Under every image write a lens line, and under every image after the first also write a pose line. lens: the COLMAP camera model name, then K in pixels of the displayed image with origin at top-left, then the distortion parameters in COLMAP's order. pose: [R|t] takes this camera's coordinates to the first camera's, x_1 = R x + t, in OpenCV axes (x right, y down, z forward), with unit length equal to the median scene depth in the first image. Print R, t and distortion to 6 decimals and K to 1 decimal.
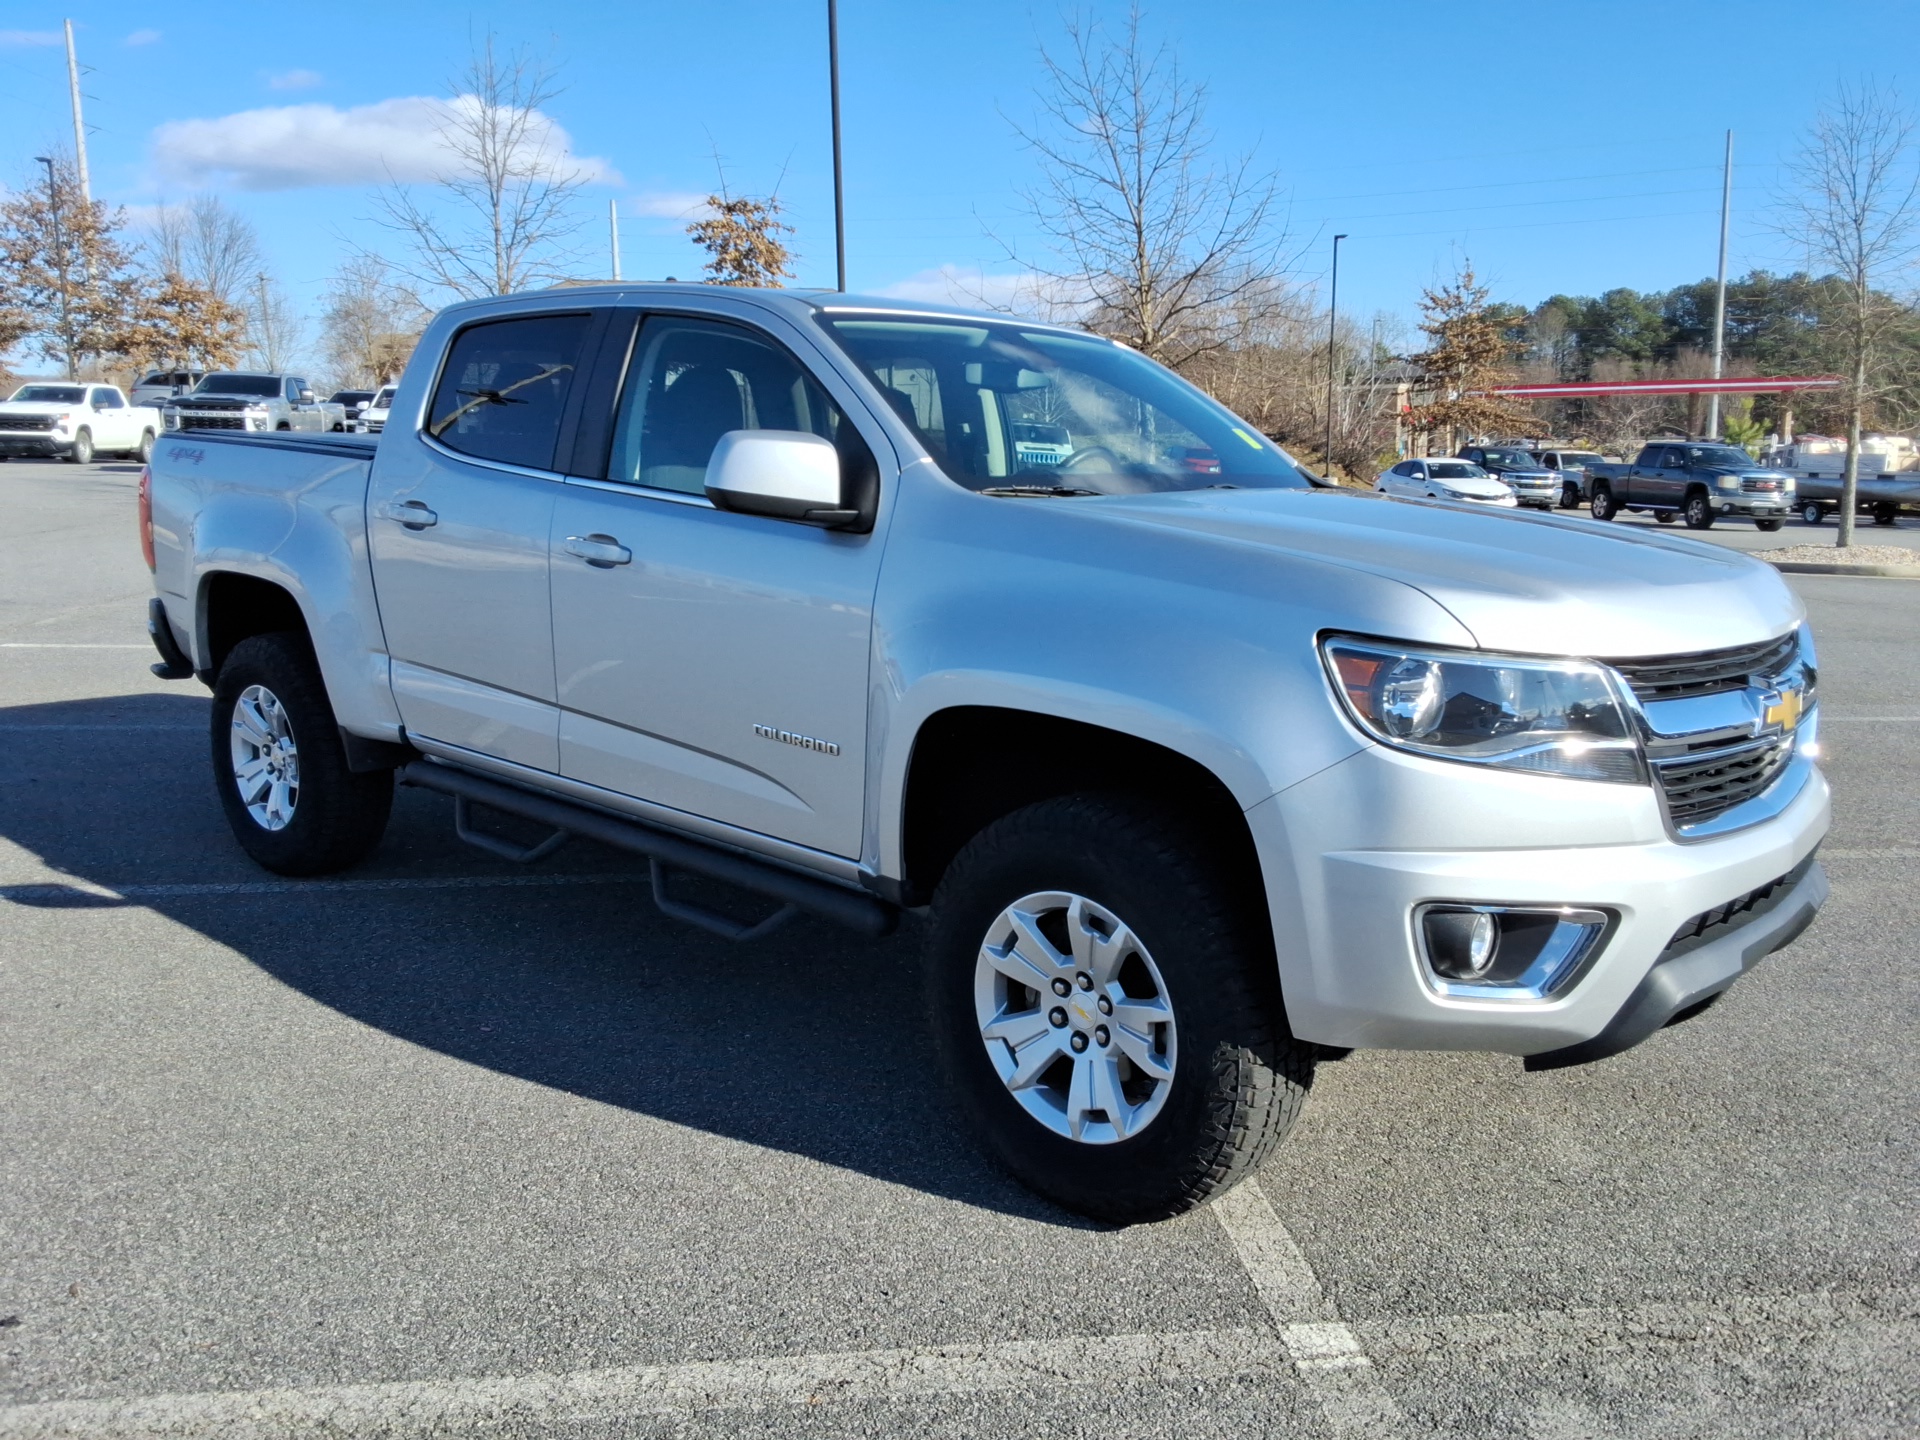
lens RADIAL K [[1551.4, 0, 959.8], [0, 1551.4, 665.1], [0, 0, 1]] dist [0.013441, 0.011985]
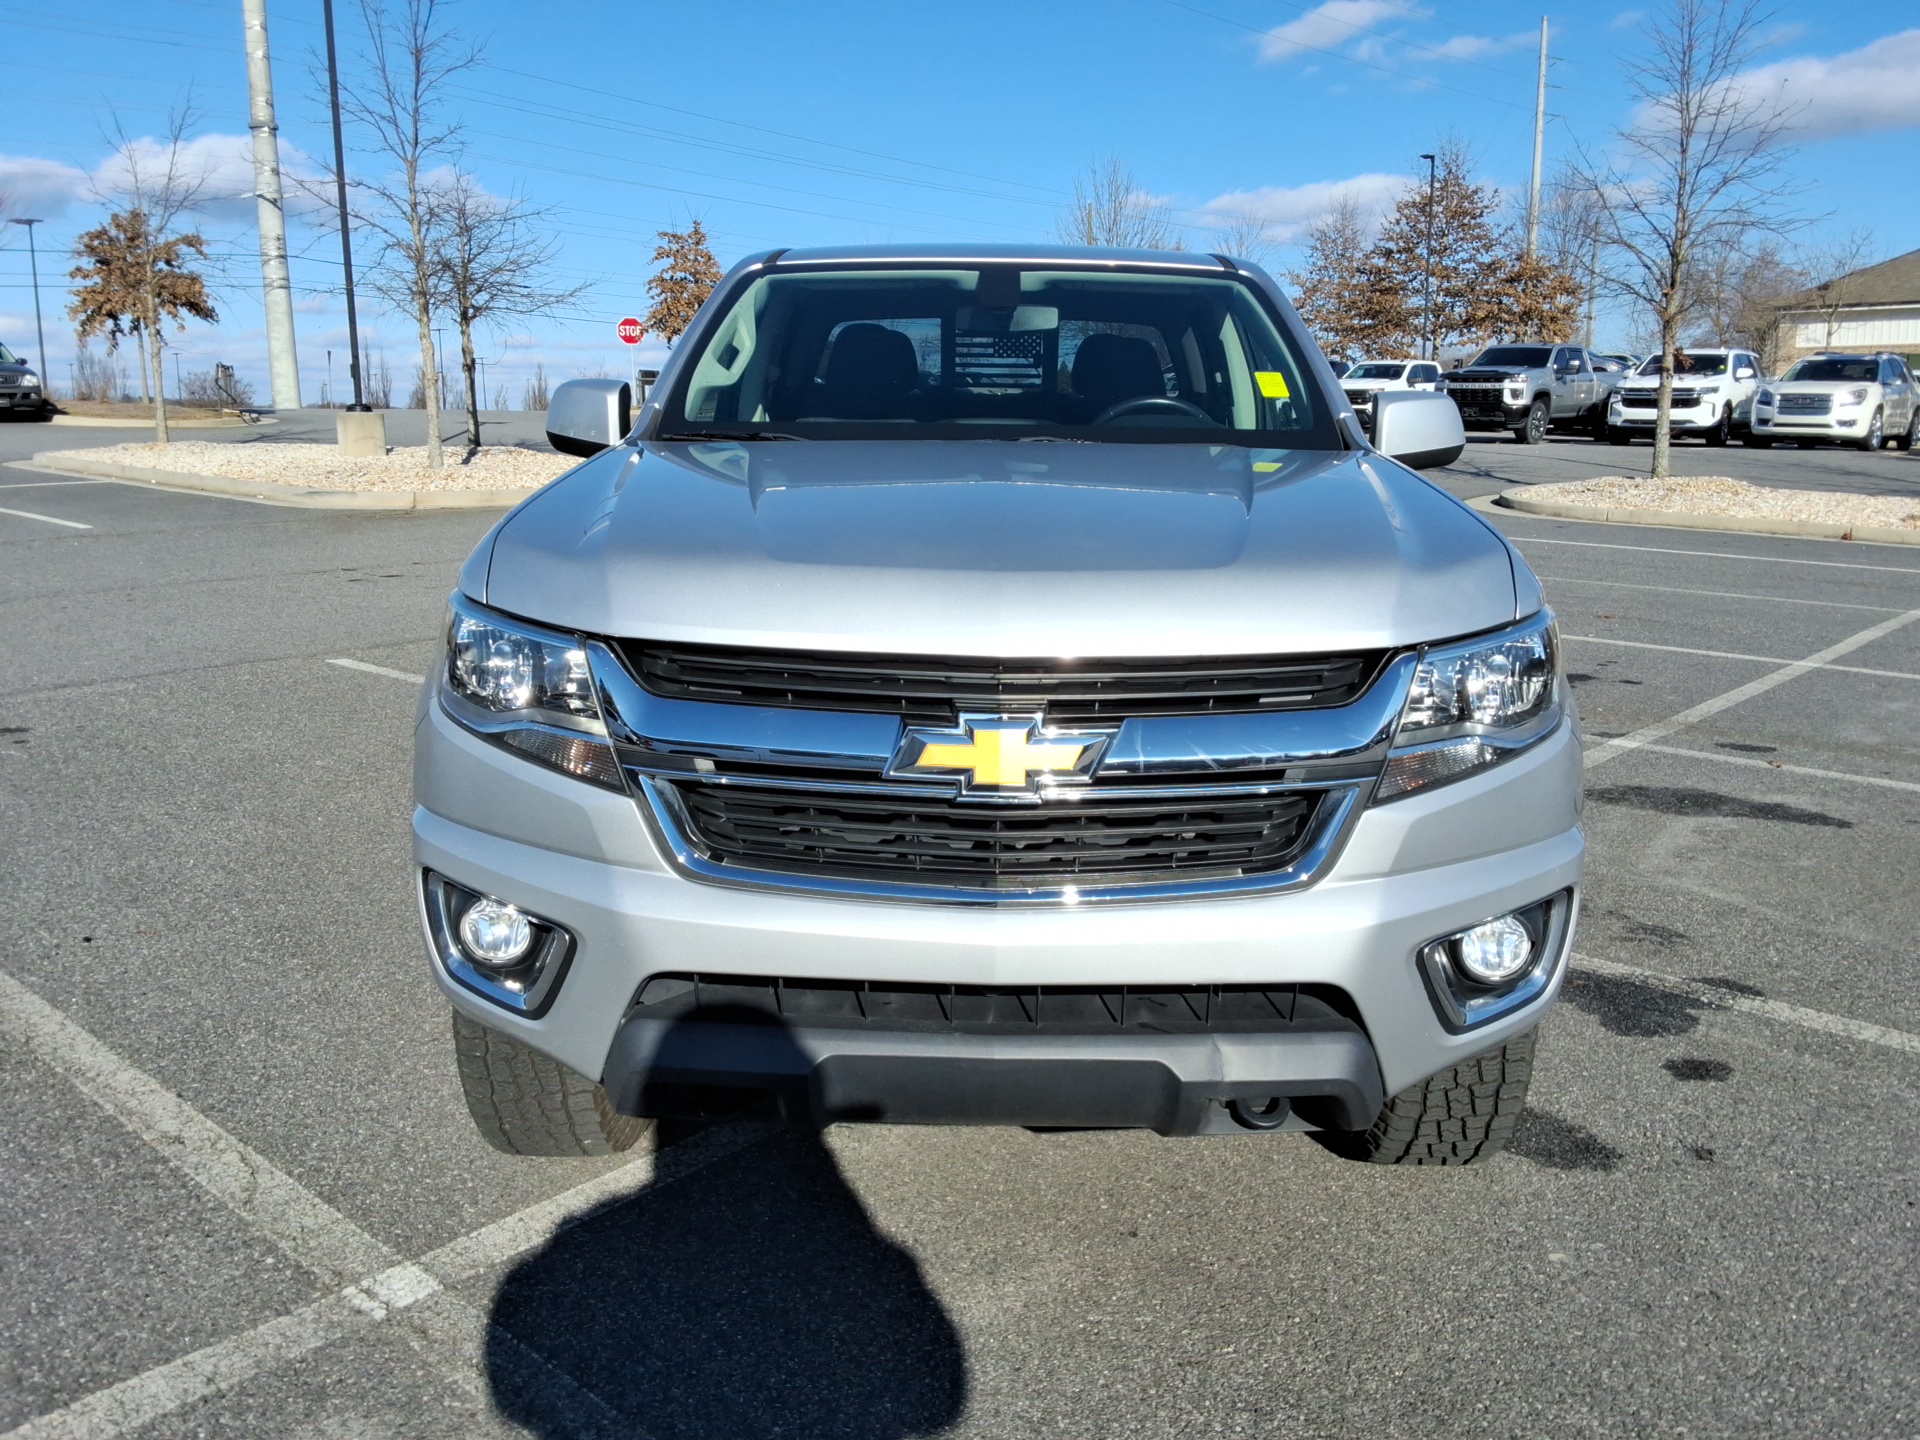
lens RADIAL K [[1527.6, 0, 971.8], [0, 1527.6, 701.2], [0, 0, 1]] dist [0.135451, -0.218829]
pose [[0.657290, 0.137838, -0.740926, 0.098371], [-0.108461, 0.990199, 0.087994, -0.005400], [0.745793, 0.022524, 0.665797, 0.051085]]
